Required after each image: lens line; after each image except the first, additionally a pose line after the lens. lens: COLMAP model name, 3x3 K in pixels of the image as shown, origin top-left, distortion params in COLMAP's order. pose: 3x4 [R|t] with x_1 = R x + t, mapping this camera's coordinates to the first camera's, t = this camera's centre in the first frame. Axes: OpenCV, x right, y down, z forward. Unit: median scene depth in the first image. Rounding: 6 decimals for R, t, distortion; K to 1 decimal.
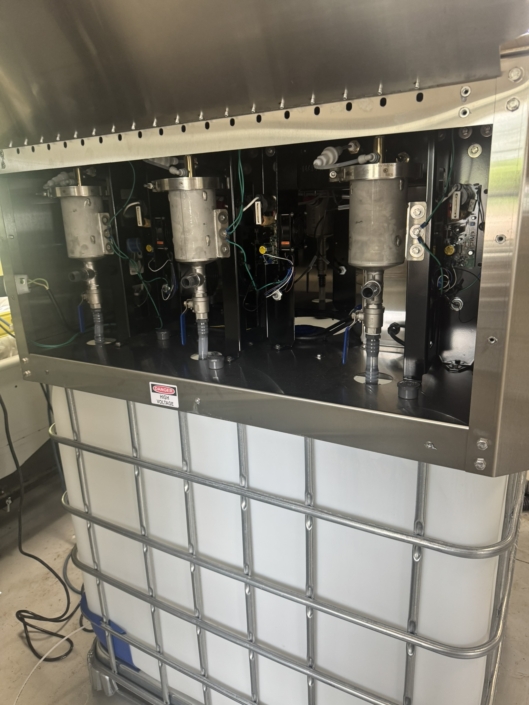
lens RADIAL K [[503.0, 0, 287.0], [0, 503.0, 355.3], [0, 0, 1]] dist [0.035433, -0.002241]
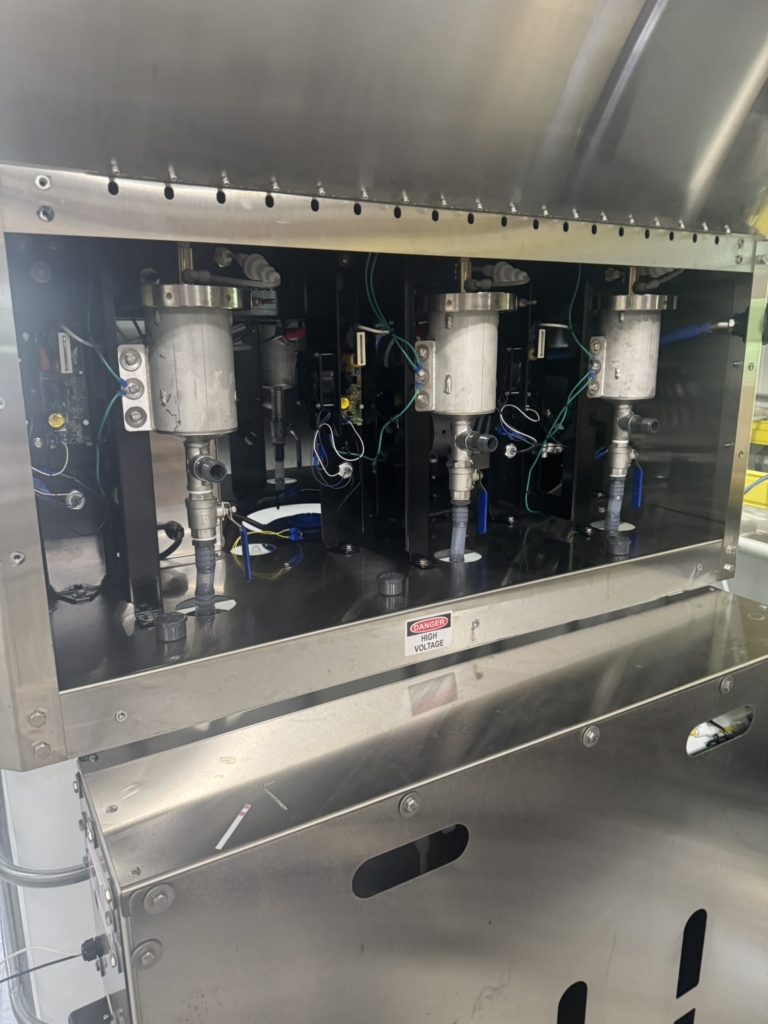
lens RADIAL K [[730.5, 0, 384.3], [0, 730.5, 514.4], [0, 0, 1]] dist [0.035433, -0.002241]
pose [[0.555150, -0.157842, 0.816636, -0.855758], [0.218778, 0.974966, 0.039720, -0.095753], [-0.802462, 0.156611, 0.575784, 0.446563]]
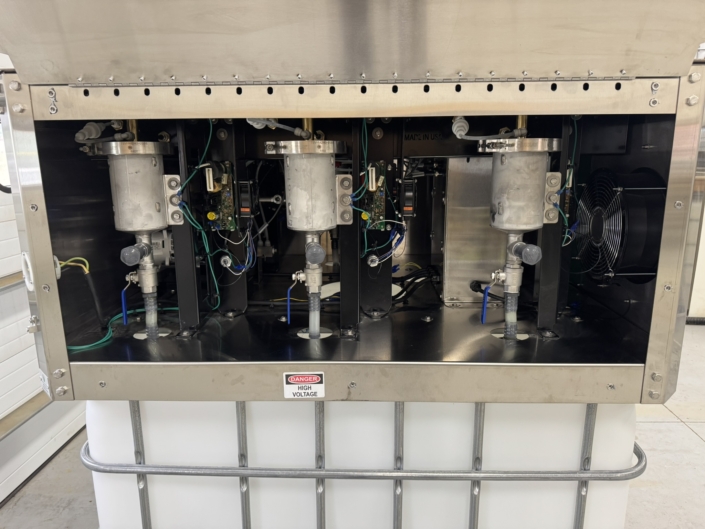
lens RADIAL K [[450.7, 0, 353.1], [0, 450.7, 266.6], [0, 0, 1]] dist [-0.000708, -0.000999]
pose [[0.882642, -0.065029, 0.465526, -0.449255], [0.107763, 0.992000, -0.065748, -0.053710], [-0.457526, 0.108199, 0.882589, 0.235047]]
